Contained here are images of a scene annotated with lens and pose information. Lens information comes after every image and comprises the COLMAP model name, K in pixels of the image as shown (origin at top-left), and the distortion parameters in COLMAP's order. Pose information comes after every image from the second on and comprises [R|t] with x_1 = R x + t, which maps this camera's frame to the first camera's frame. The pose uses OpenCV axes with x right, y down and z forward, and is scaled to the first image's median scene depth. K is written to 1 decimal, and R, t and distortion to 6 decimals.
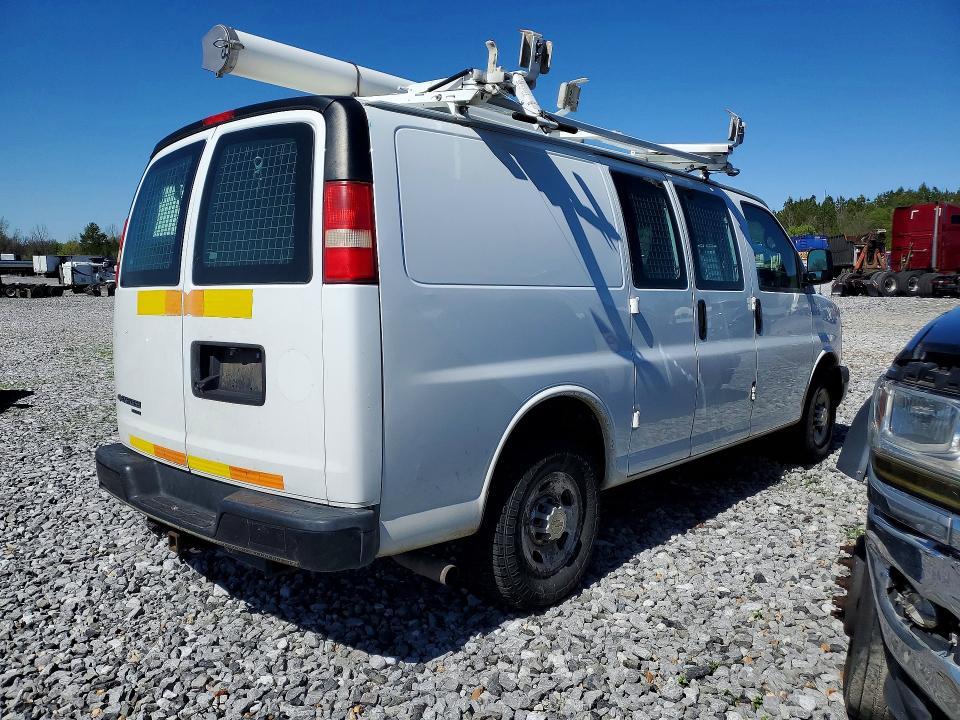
lens RADIAL K [[756.3, 0, 480.0], [0, 756.3, 360.0], [0, 0, 1]] dist [0.049588, -0.002385]
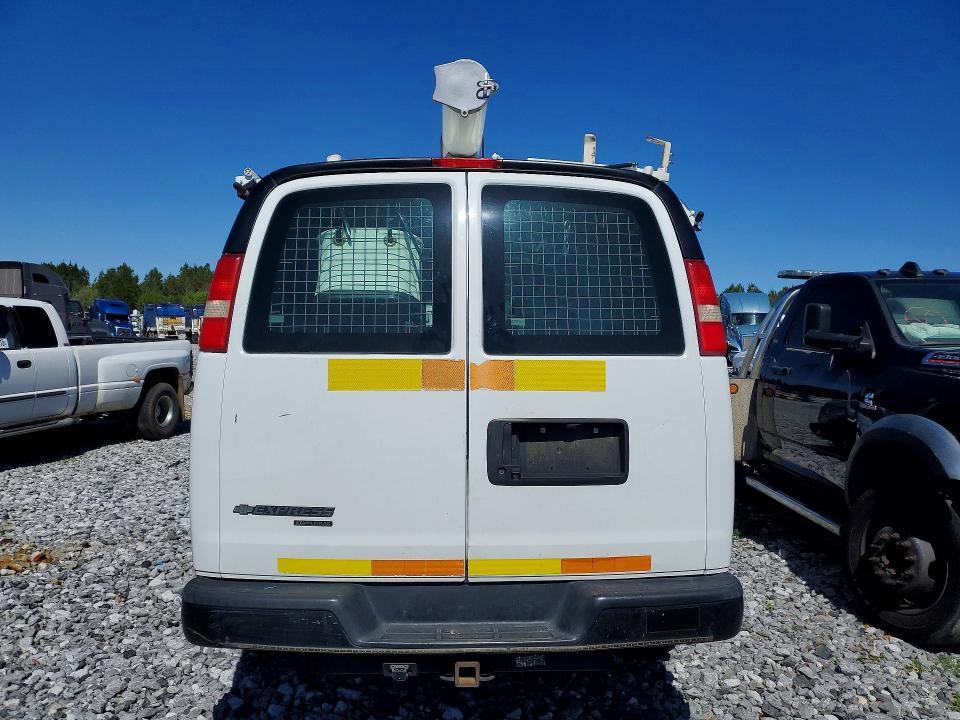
lens RADIAL K [[756.3, 0, 480.0], [0, 756.3, 360.0], [0, 0, 1]] dist [0.049588, -0.002385]
pose [[0.706560, 0.007459, 0.707614, -1.026324], [0.050612, 0.996851, -0.061044, -0.042200], [-0.705841, 0.078945, 0.703957, 0.430047]]
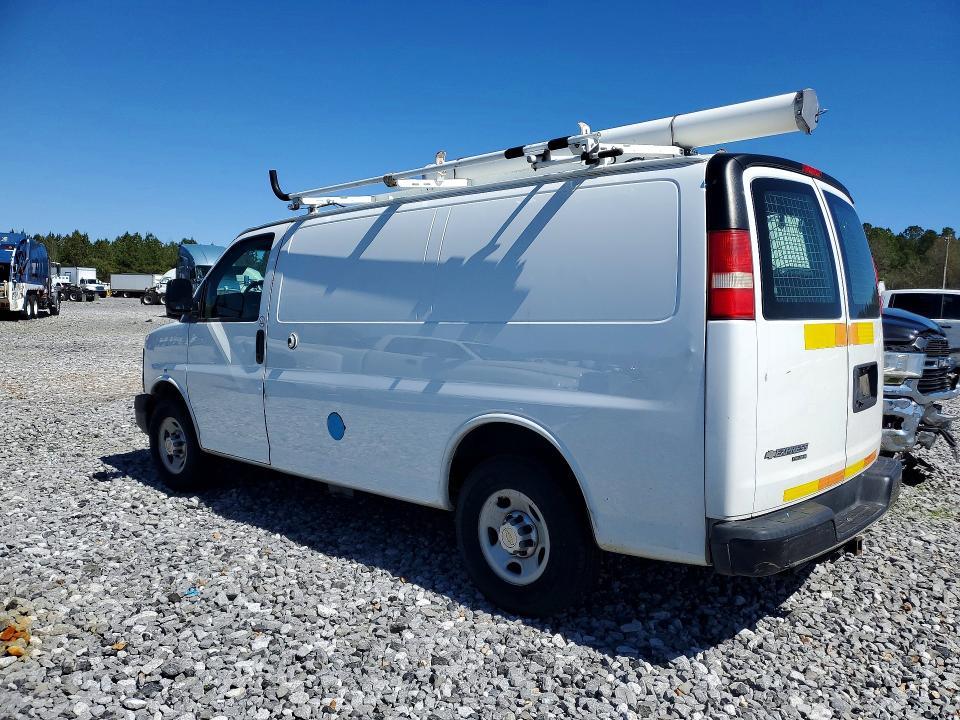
lens RADIAL K [[756.3, 0, 480.0], [0, 756.3, 360.0], [0, 0, 1]] dist [0.049588, -0.002385]
pose [[0.008327, -0.062125, 0.998034, -1.619751], [0.094435, 0.993656, 0.061064, -0.165201], [-0.995496, 0.093741, 0.014141, 1.625455]]
